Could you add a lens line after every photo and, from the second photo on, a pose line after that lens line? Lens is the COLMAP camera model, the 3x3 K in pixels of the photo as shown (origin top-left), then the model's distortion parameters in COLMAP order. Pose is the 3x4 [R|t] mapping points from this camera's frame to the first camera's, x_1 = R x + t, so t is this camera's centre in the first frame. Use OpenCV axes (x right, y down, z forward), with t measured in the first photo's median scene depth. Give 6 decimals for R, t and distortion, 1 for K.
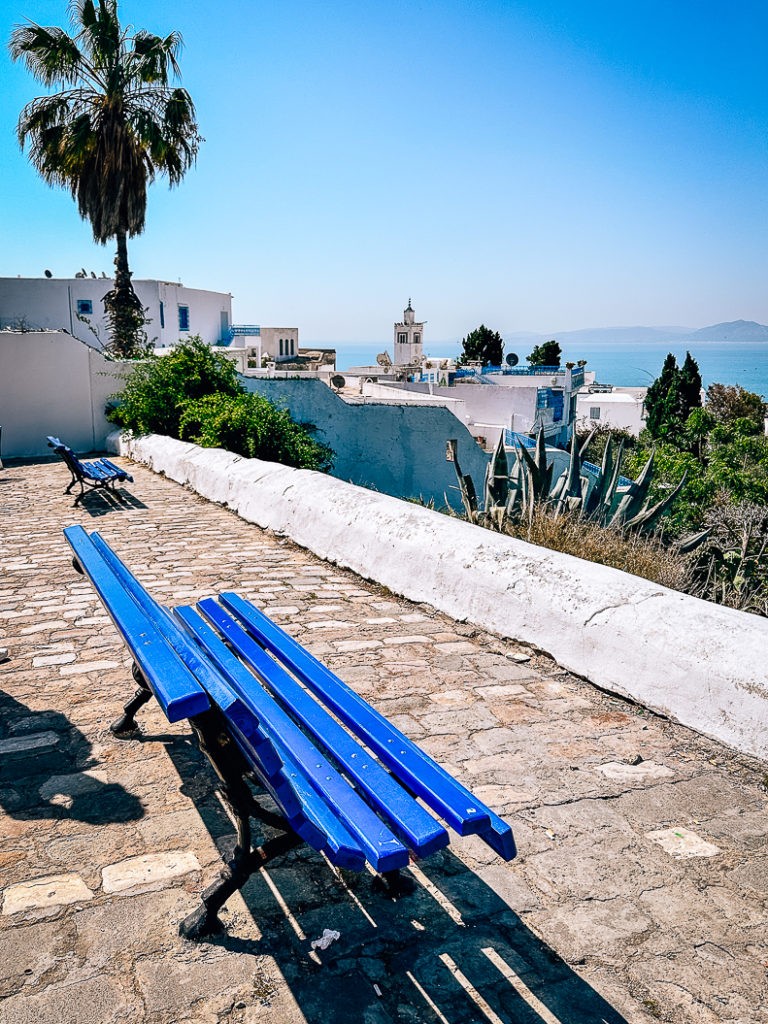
lens RADIAL K [[856.7, 0, 384.0], [0, 856.7, 512.0], [0, 0, 1]] dist [0.144596, -0.271435]
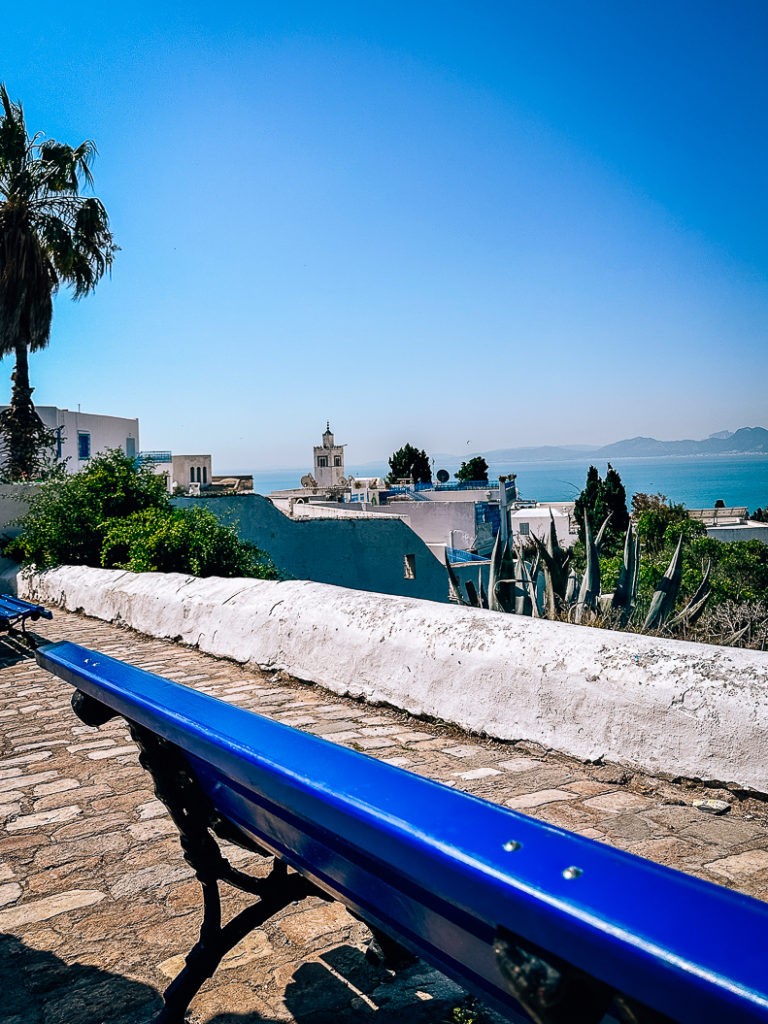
lens RADIAL K [[808.4, 0, 384.6], [0, 808.4, 470.5], [0, 0, 1]] dist [0.117068, -0.252365]
pose [[0.982777, -0.041316, 0.180119, -0.097964], [0.081808, 0.971247, -0.223577, 0.017660], [-0.165703, 0.234461, 0.957899, 0.181666]]
